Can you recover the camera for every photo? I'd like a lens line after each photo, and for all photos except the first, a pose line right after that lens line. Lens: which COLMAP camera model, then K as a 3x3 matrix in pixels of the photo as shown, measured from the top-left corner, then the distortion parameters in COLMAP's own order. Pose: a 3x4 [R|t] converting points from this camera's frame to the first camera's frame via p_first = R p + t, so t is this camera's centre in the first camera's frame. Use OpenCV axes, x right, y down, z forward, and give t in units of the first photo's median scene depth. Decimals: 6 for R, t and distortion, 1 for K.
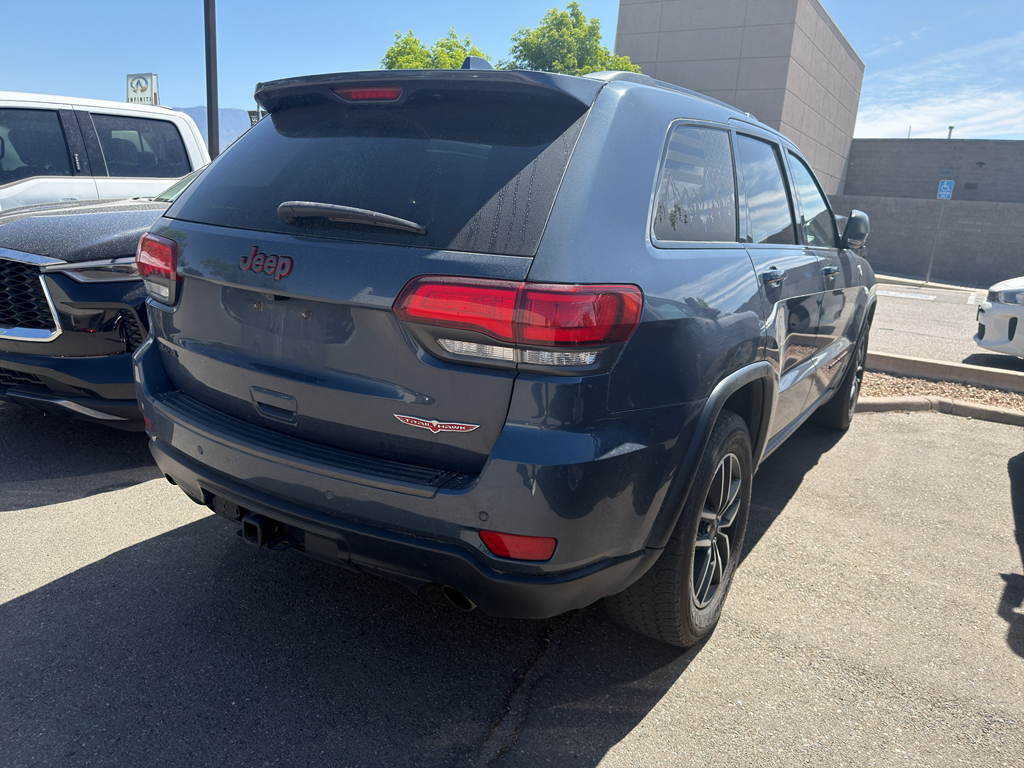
lens RADIAL K [[740.1, 0, 512.0], [0, 740.1, 384.0], [0, 0, 1]] dist [0.055923, -0.034504]
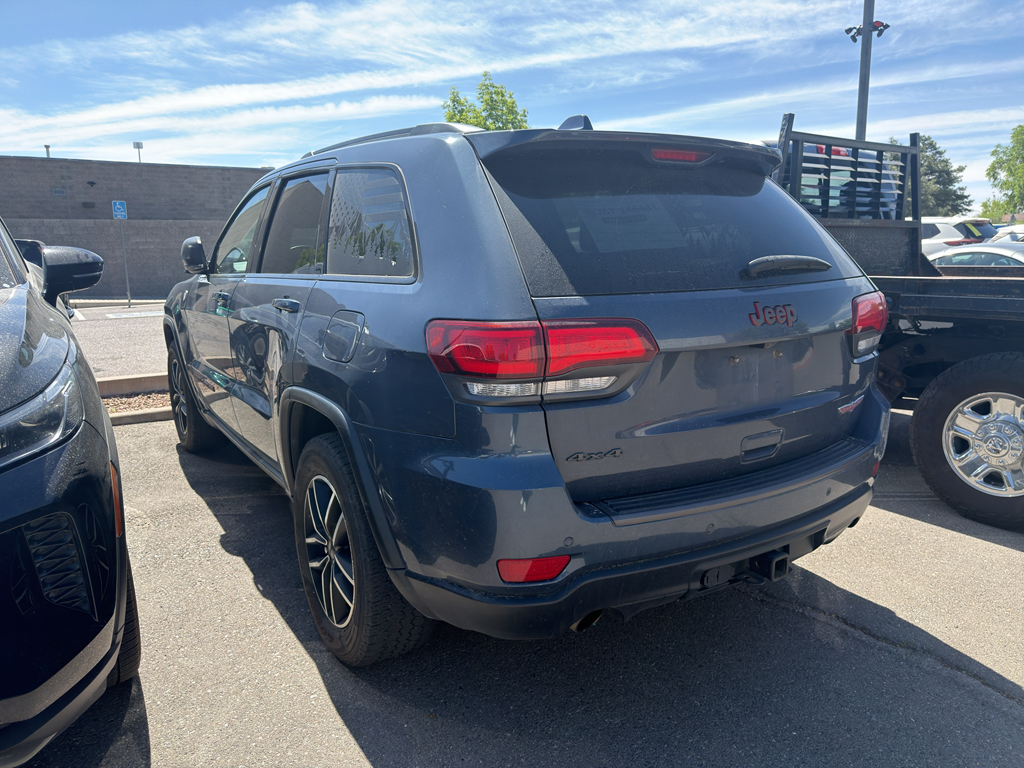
lens RADIAL K [[762.0, 0, 512.0], [0, 762.0, 384.0], [0, 0, 1]] dist [0.012360, -0.001744]
pose [[0.419648, -0.235755, 0.876536, -0.166427], [0.256064, 0.957206, 0.134860, -0.035002], [-0.870820, 0.167856, 0.462058, 0.093374]]
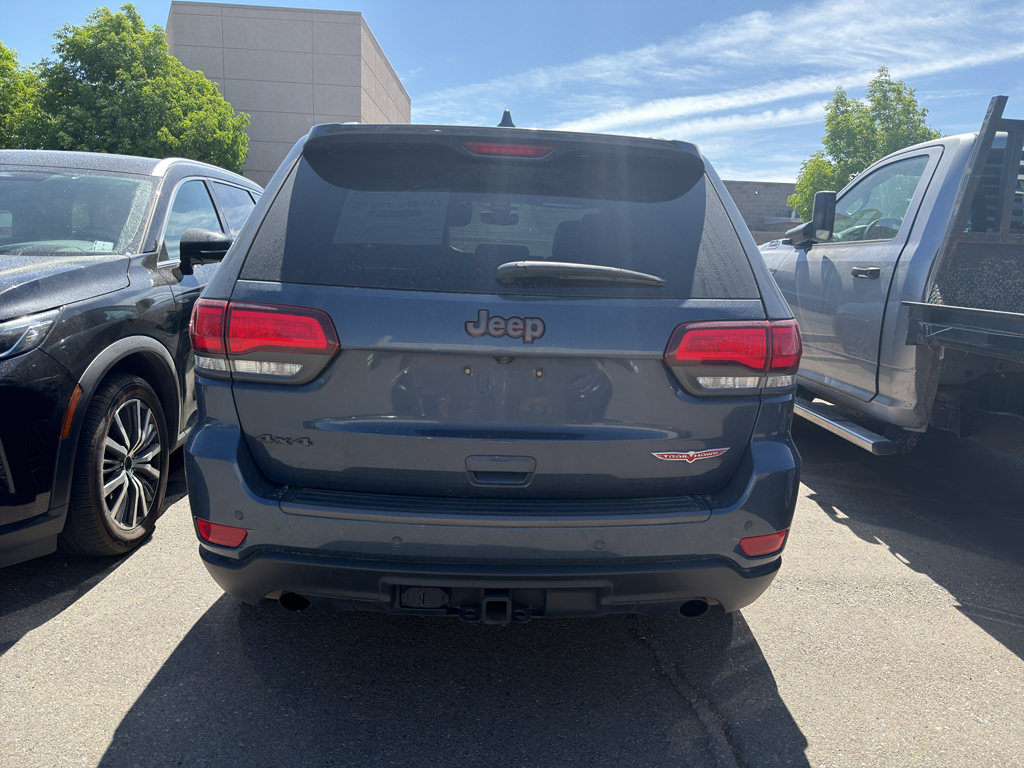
lens RADIAL K [[740.1, 0, 512.0], [0, 740.1, 384.0], [0, 0, 1]] dist [0.055923, -0.034504]
pose [[0.825611, -0.136620, 0.547451, -0.096312], [0.148231, 0.988681, 0.023185, -0.012128], [-0.544422, 0.062007, 0.836517, 0.021720]]
